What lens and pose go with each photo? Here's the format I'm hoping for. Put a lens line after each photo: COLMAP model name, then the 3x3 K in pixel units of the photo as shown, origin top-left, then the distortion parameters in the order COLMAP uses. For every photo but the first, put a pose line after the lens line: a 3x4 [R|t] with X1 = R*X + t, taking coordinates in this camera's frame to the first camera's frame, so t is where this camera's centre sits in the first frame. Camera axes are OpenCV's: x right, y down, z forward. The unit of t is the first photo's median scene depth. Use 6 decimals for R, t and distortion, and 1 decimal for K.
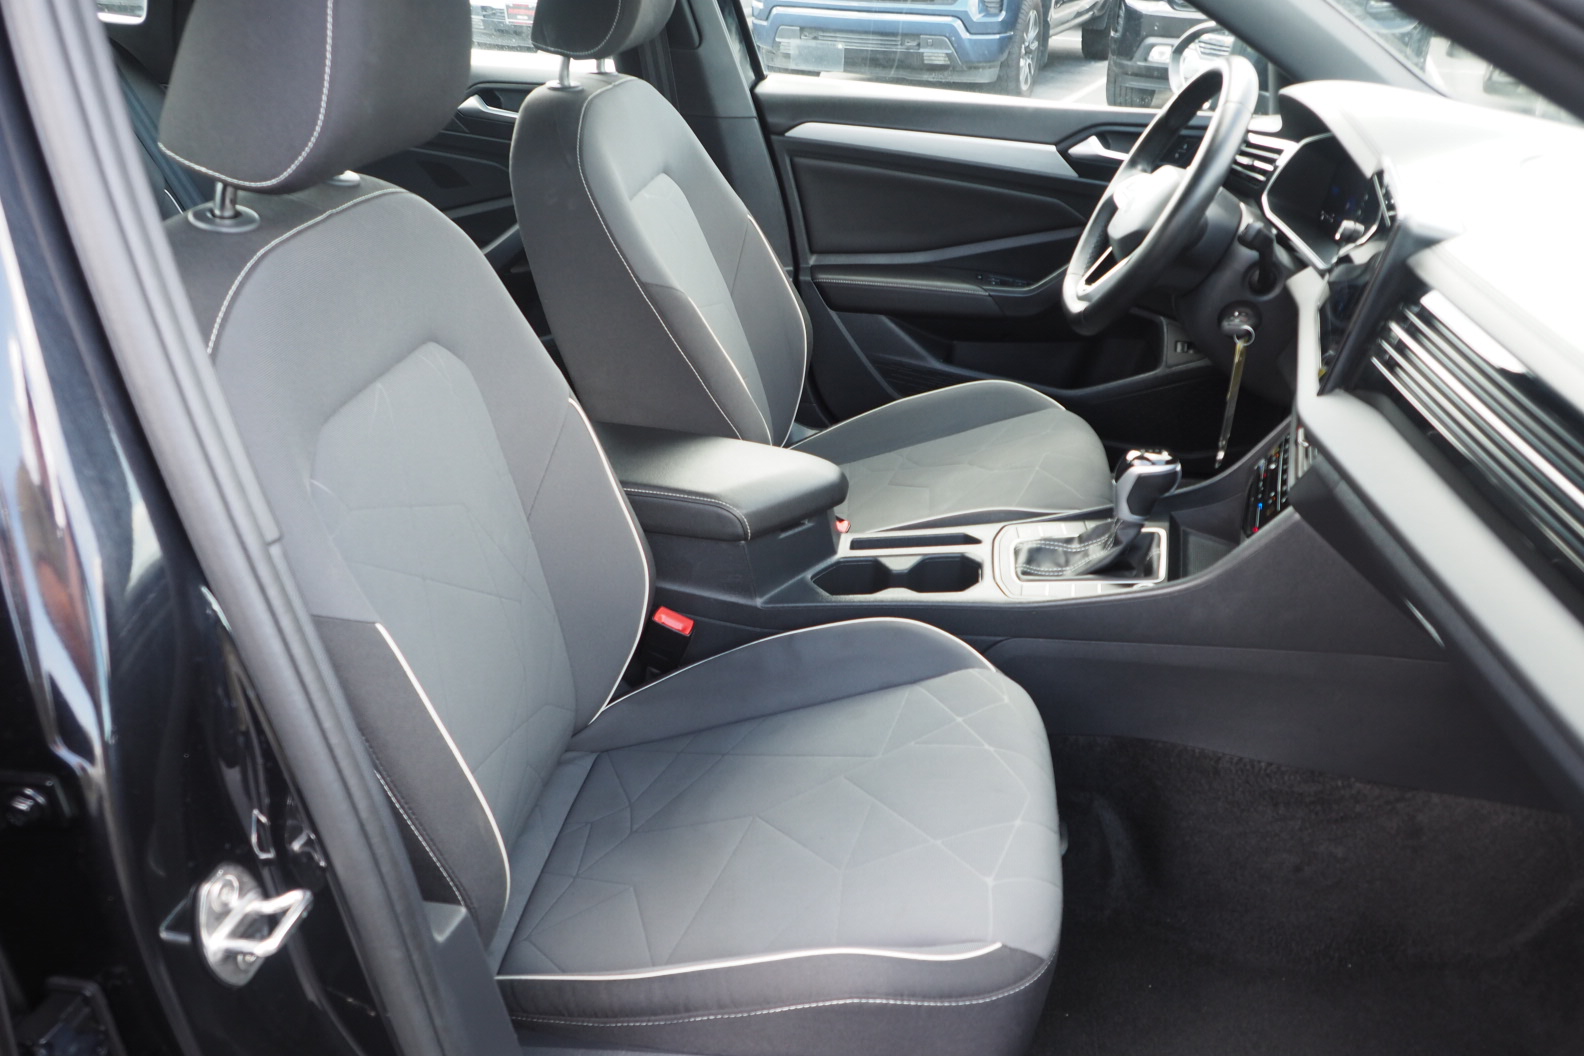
lens RADIAL K [[1135.3, 0, 808.9], [0, 1135.3, 517.9], [0, 0, 1]] dist [-0.035323, -0.002040]
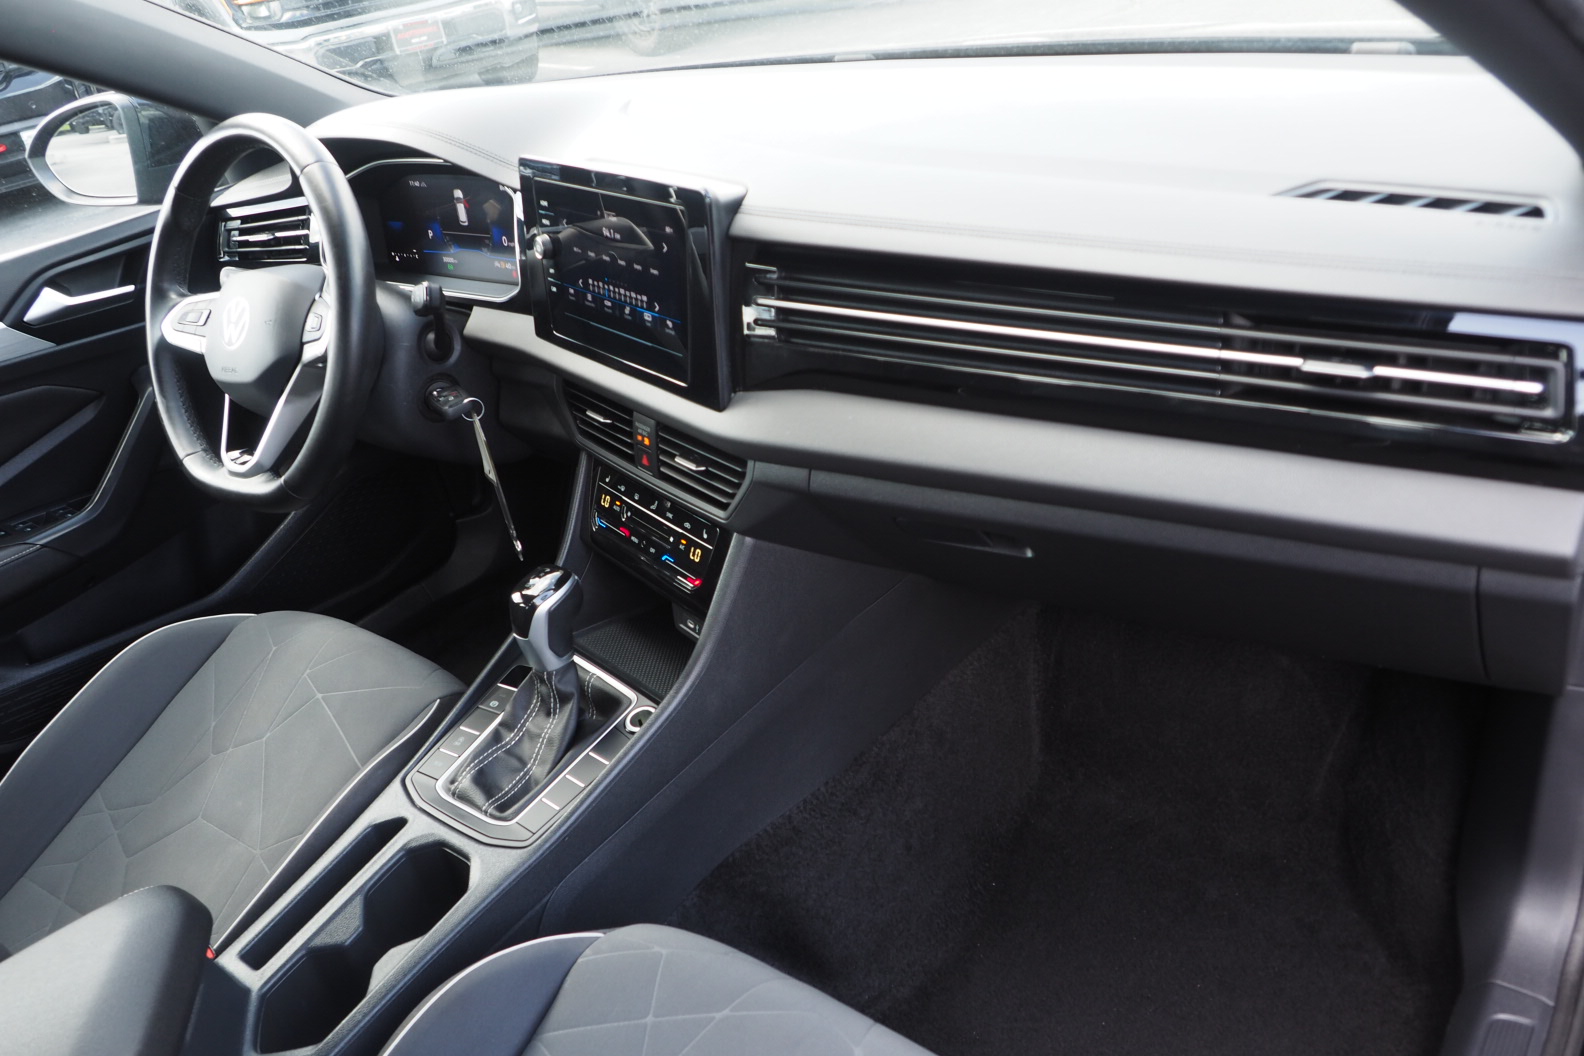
lens RADIAL K [[1184.6, 0, 798.9], [0, 1184.6, 526.7], [0, 0, 1]] dist [-0.015724, -0.002769]
pose [[0.492930, -0.513155, 0.702632, -0.114389], [0.545306, 0.811481, 0.210092, -0.111362], [-0.677983, 0.279589, 0.679831, 0.212064]]
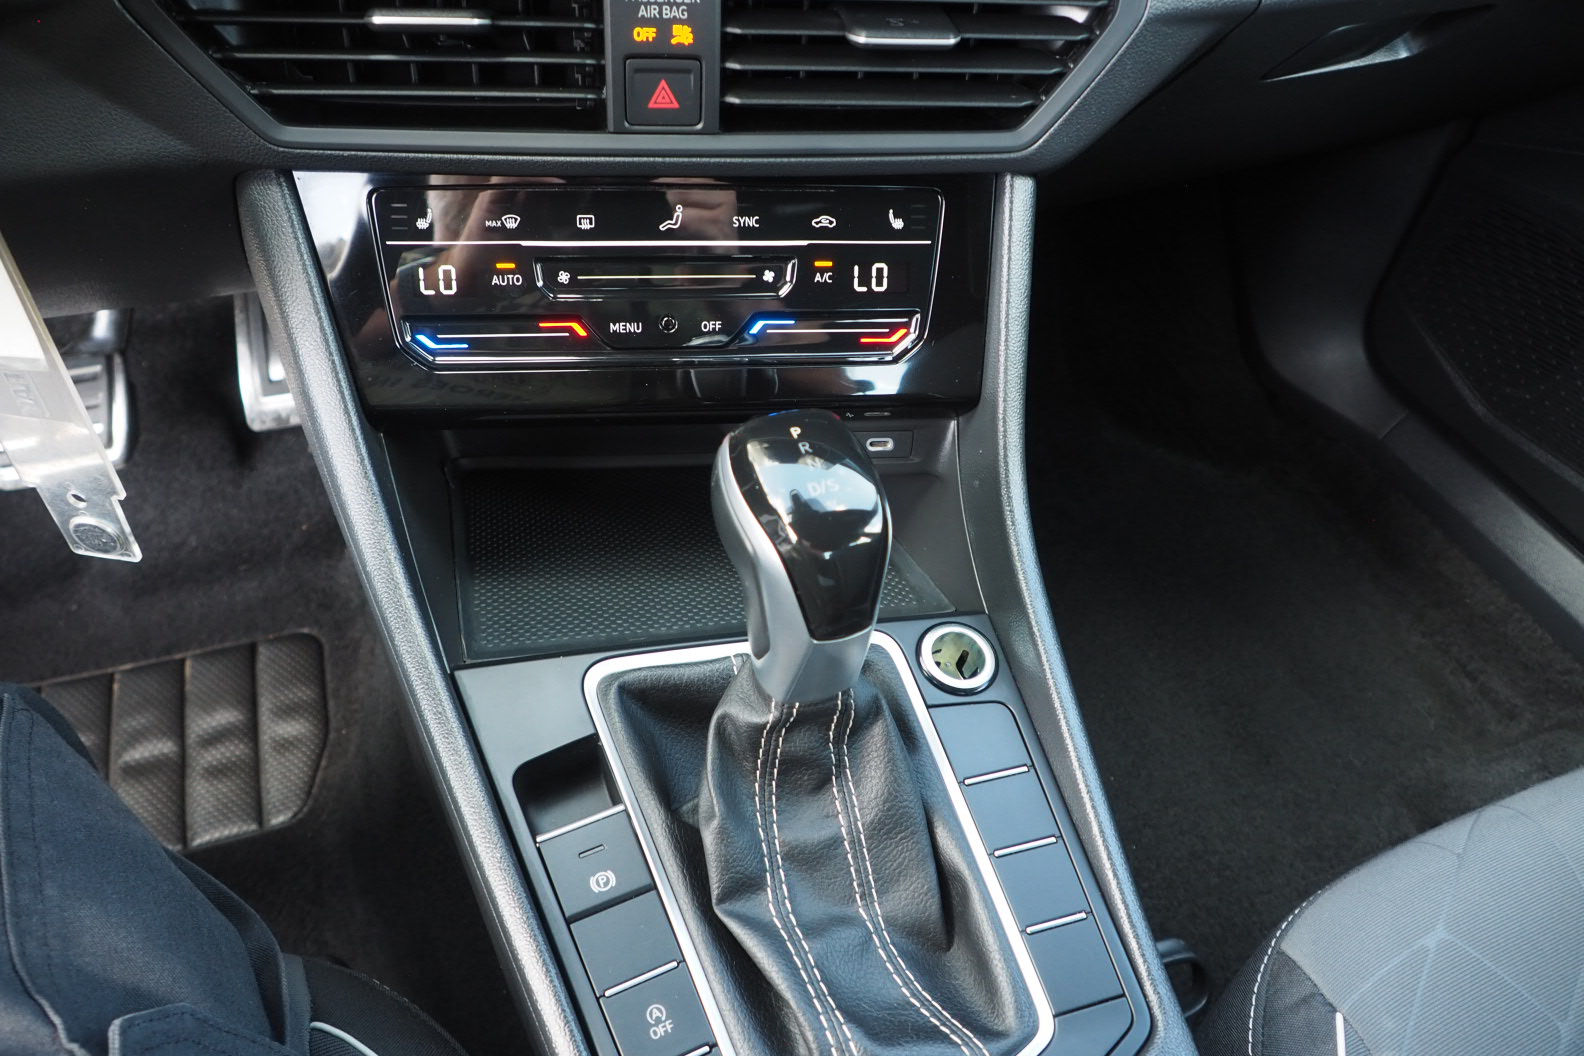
lens RADIAL K [[1135.3, 0, 783.2], [0, 1135.3, 551.2], [0, 0, 1]] dist [-0.035323, -0.002040]
pose [[-0.477118, -0.668448, 0.570558, 0.095981], [0.340094, 0.458201, 0.821211, -0.183936], [-0.810367, 0.585858, 0.008719, 0.695356]]
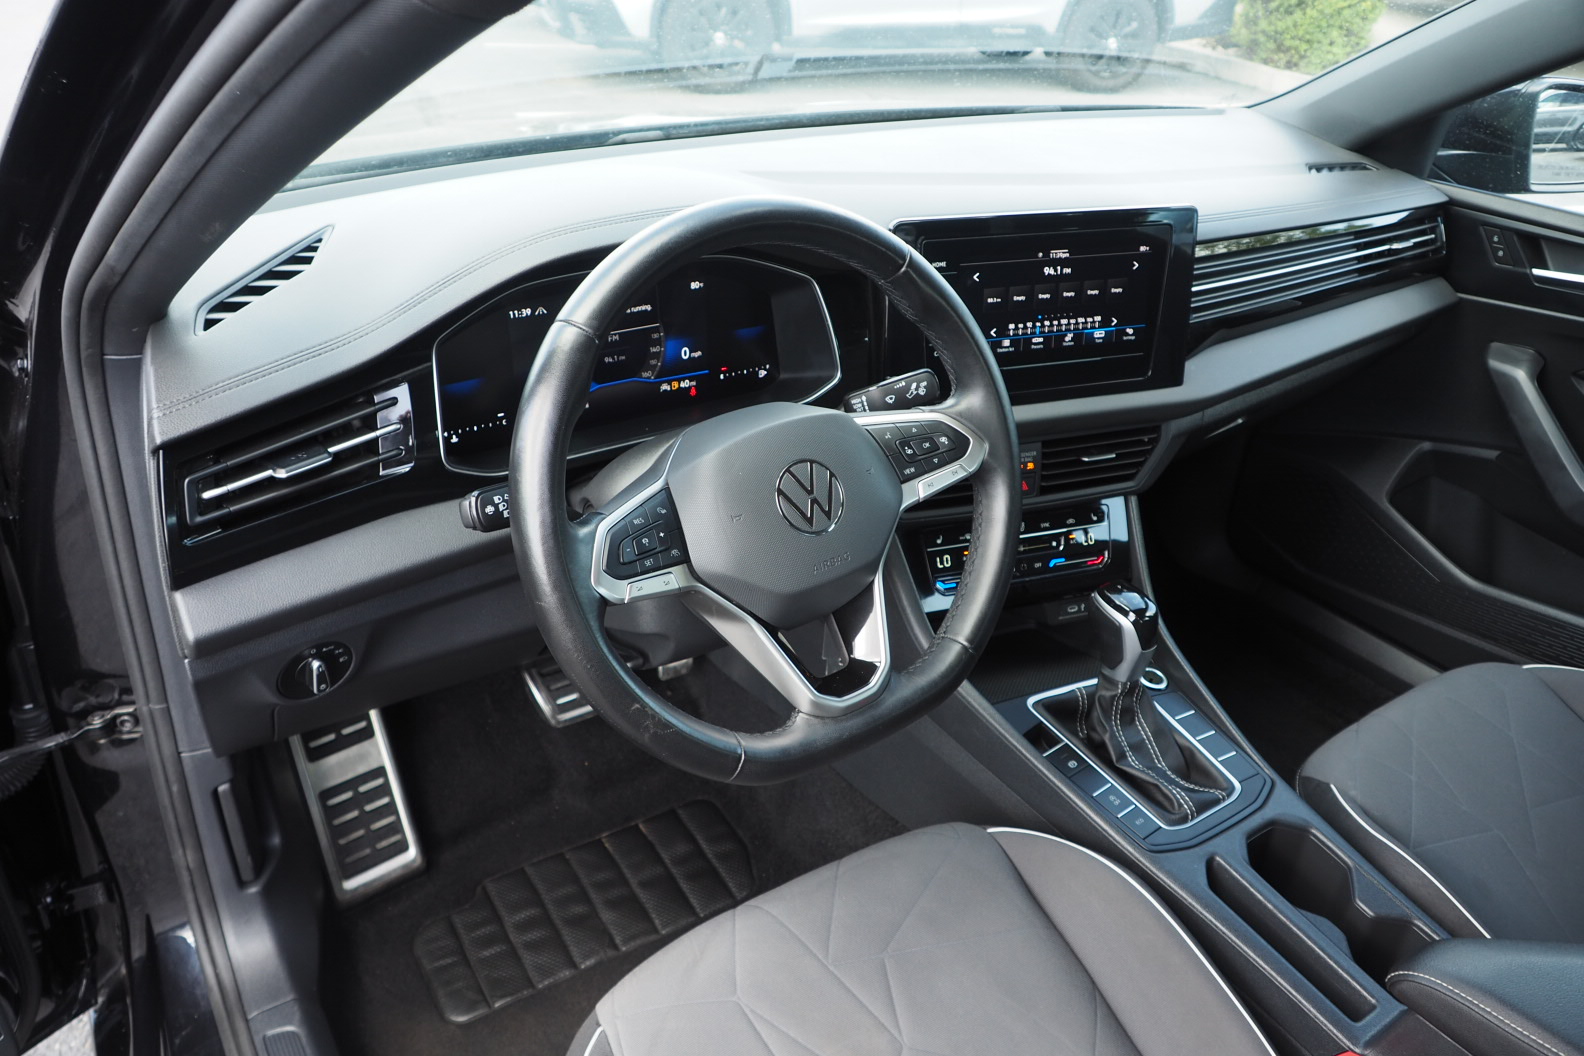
lens RADIAL K [[1184.6, 0, 793.0], [0, 1184.6, 540.0], [0, 0, 1]] dist [-0.015724, -0.002769]
pose [[-0.660168, -0.421624, 0.621620, -0.039443], [0.301284, 0.609457, 0.733342, -0.542276], [-0.688045, 0.671413, -0.275315, 0.945257]]
